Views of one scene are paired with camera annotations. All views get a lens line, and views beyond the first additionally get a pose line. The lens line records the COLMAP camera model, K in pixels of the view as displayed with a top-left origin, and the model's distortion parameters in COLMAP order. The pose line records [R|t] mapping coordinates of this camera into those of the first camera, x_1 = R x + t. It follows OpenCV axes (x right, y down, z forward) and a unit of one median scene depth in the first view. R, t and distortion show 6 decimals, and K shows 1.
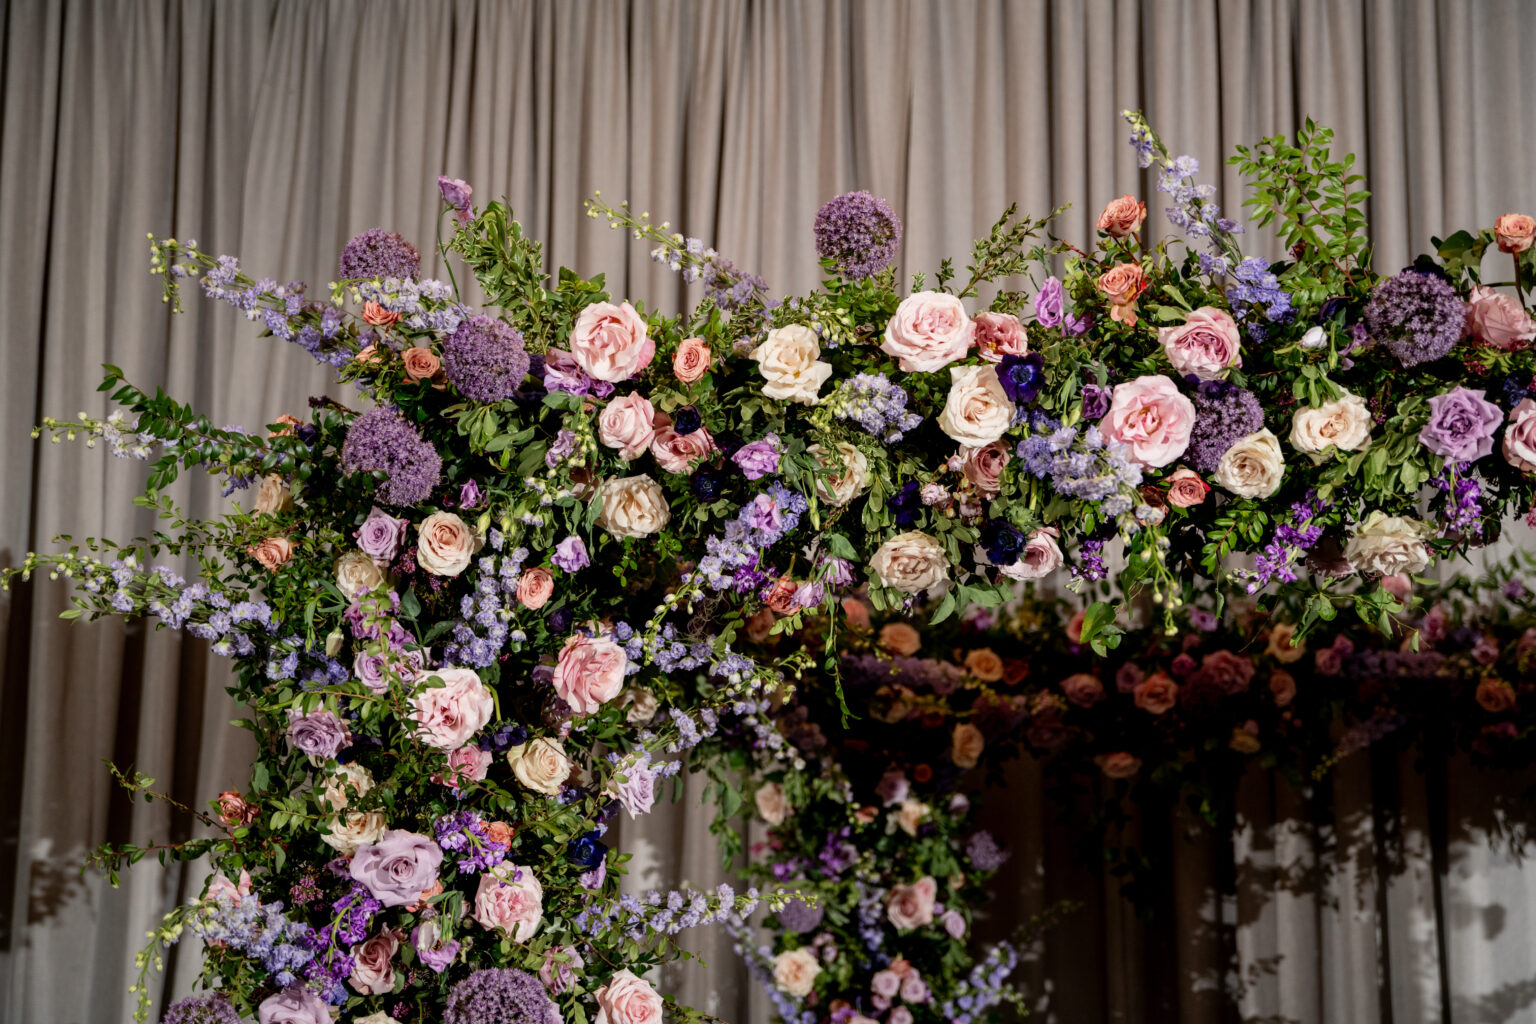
lens RADIAL K [[2228.0, 0, 759.6], [0, 2228.0, 517.0], [0, 0, 1]] dist [0.094072, 0.000000]
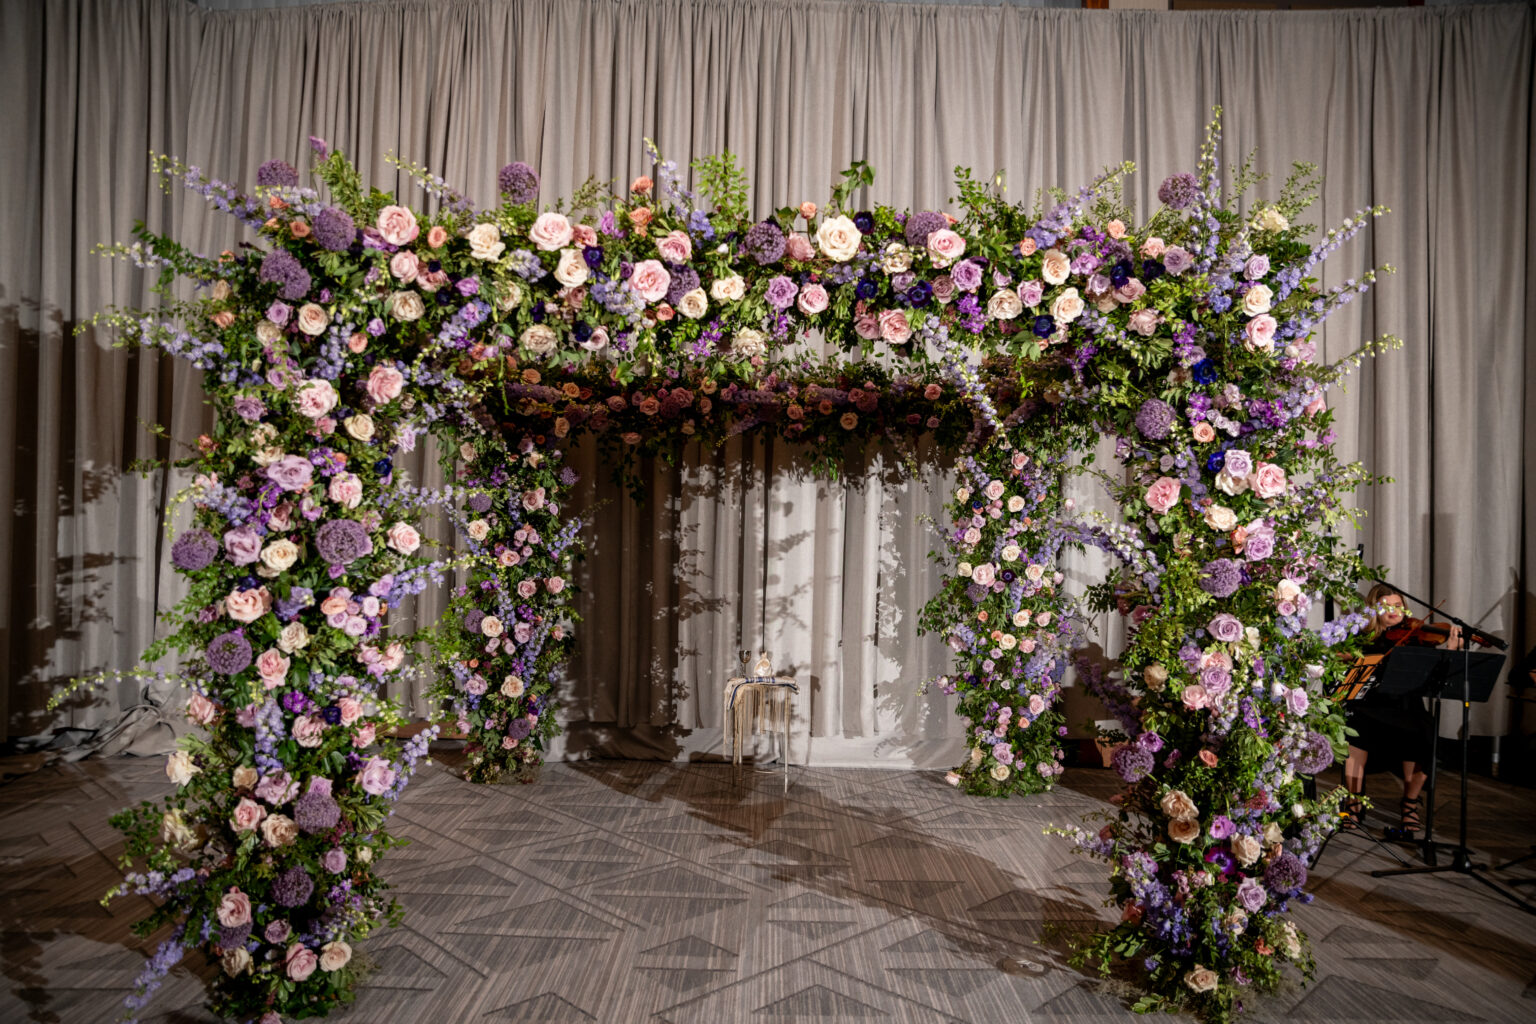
lens RADIAL K [[1073.3, 0, 769.3], [0, 1073.3, 518.7], [0, 0, 1]] dist [-0.088667, 0.050591]
pose [[0.959345, 0.009583, 0.282072, -0.008839], [-0.060520, 0.983160, 0.172434, -0.000315], [-0.275669, -0.182494, 0.943770, -0.075042]]
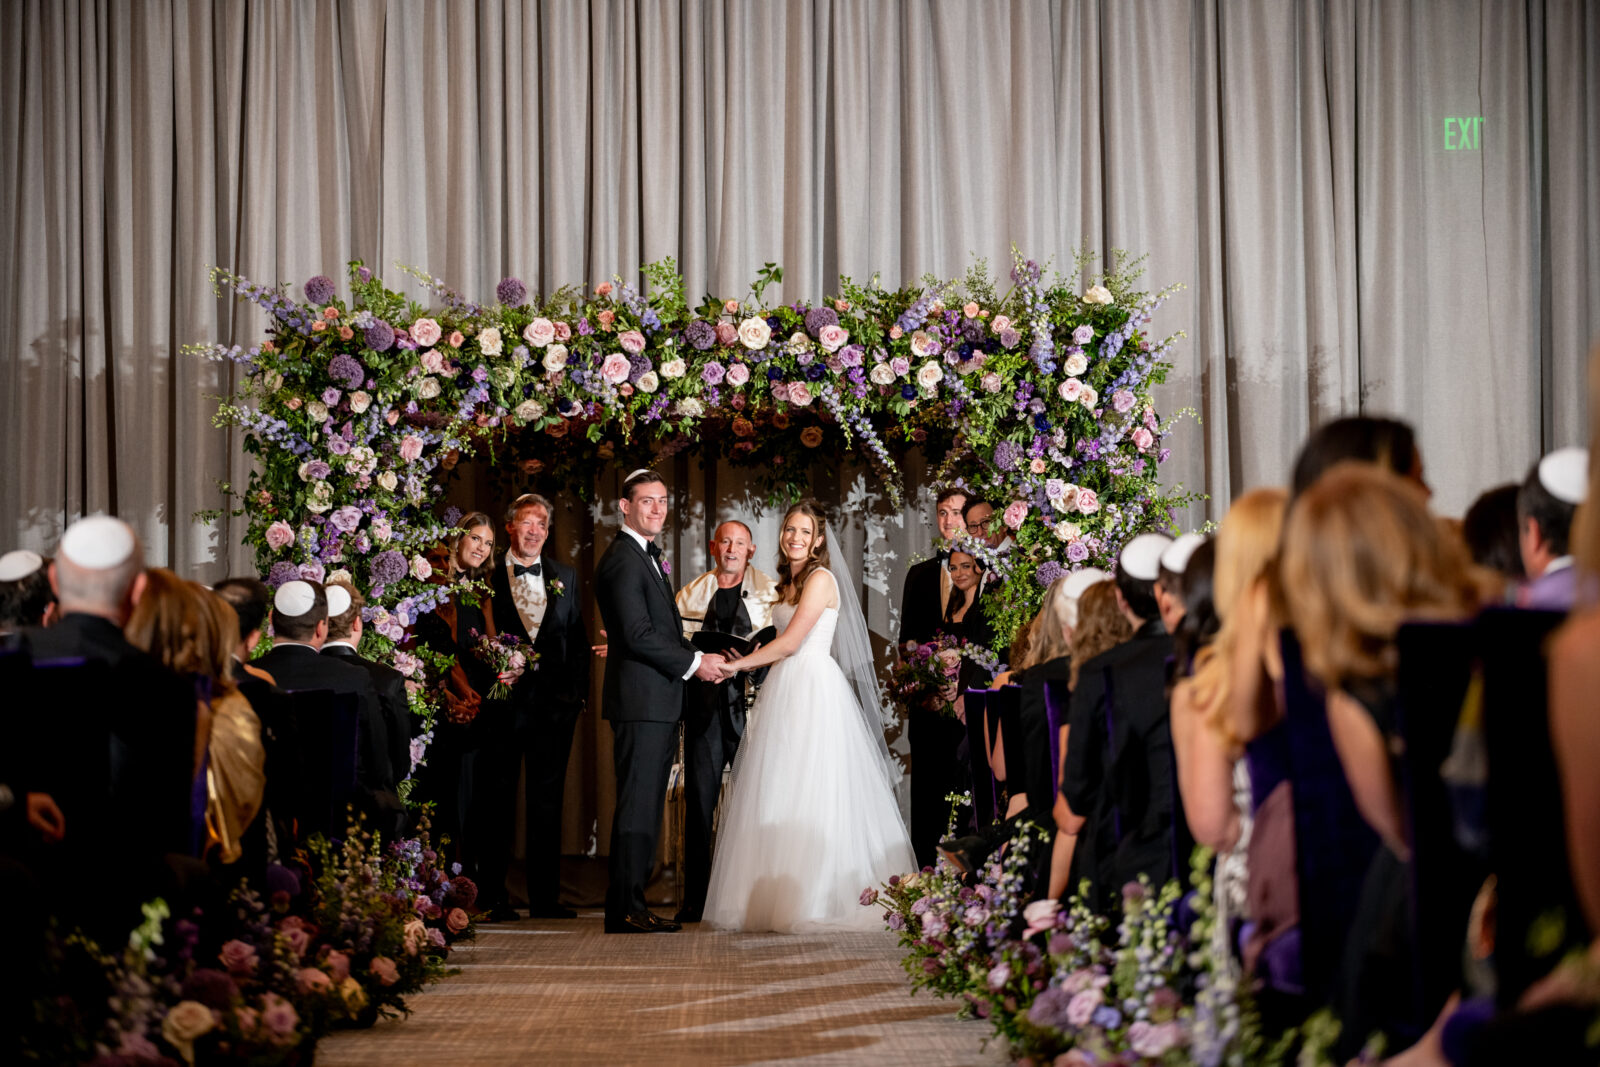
lens RADIAL K [[4821.5, 0, 802.3], [0, 4821.5, 534.2], [0, 0, 1]] dist [0.254137, 0.000000]
pose [[0.955147, -0.009679, 0.295973, -1.393069], [-0.032529, 0.989988, 0.137350, -0.665292], [-0.294339, -0.140817, 0.945270, -4.838310]]
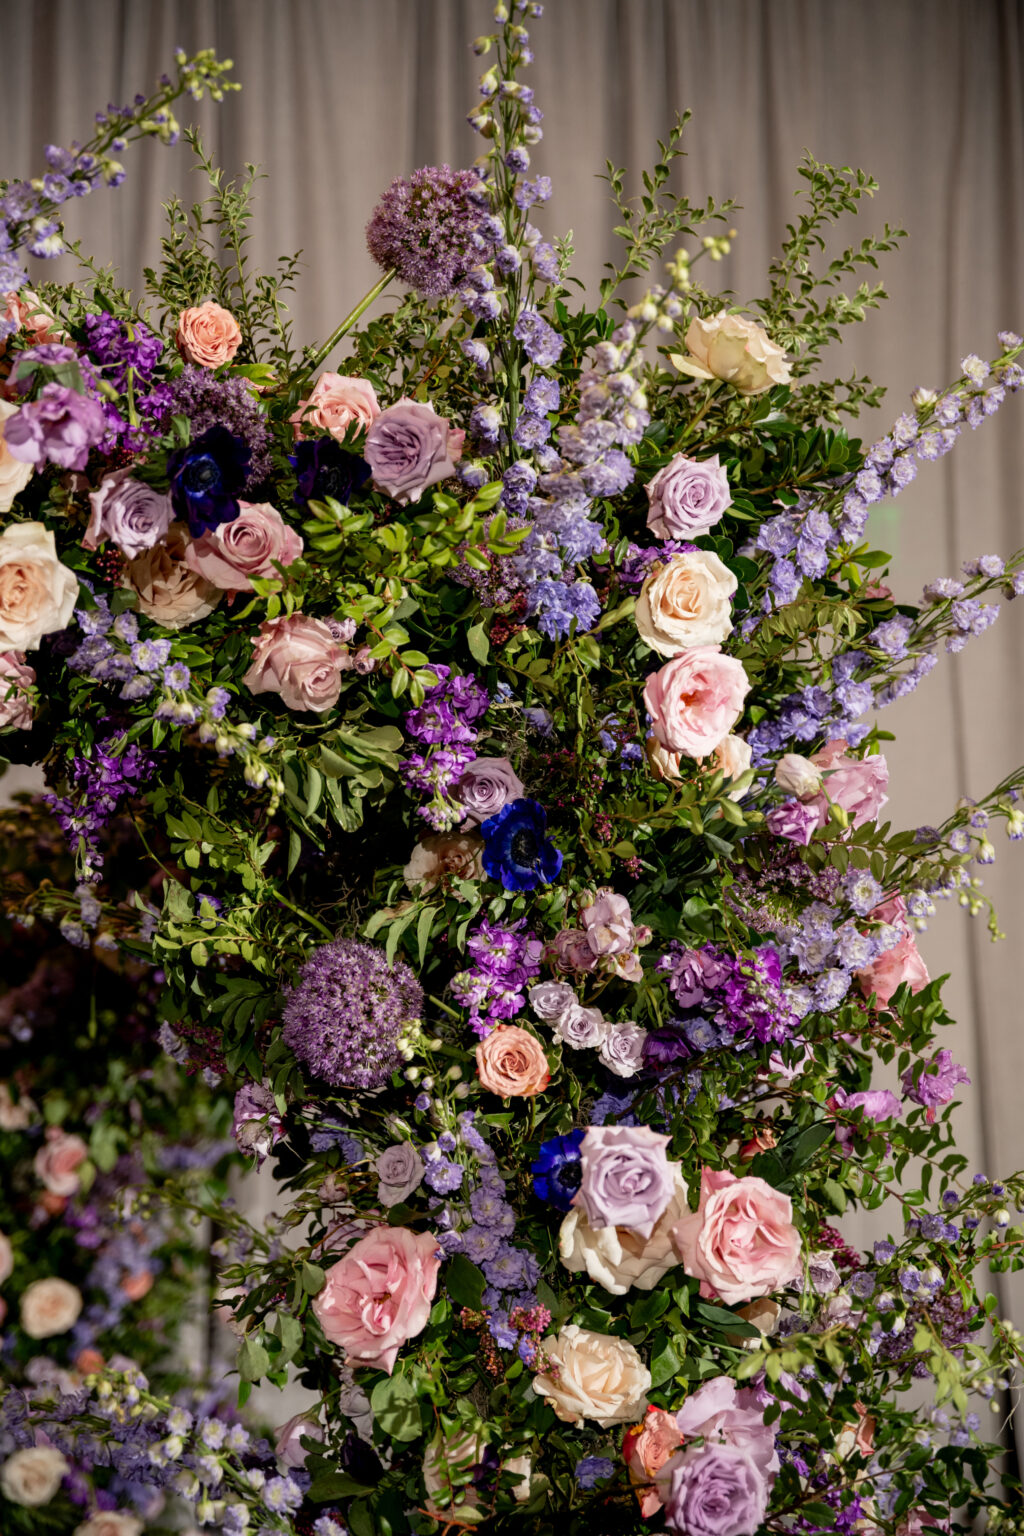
lens RADIAL K [[2887.2, 0, 519.6], [0, 2887.2, 771.4], [0, 0, 1]] dist [0.241203, 0.000000]
pose [[0.820781, 0.097420, 0.562875, 0.236314], [-0.092327, 0.995019, -0.037583, 0.019971], [-0.563733, -0.021121, 0.825687, 0.148631]]
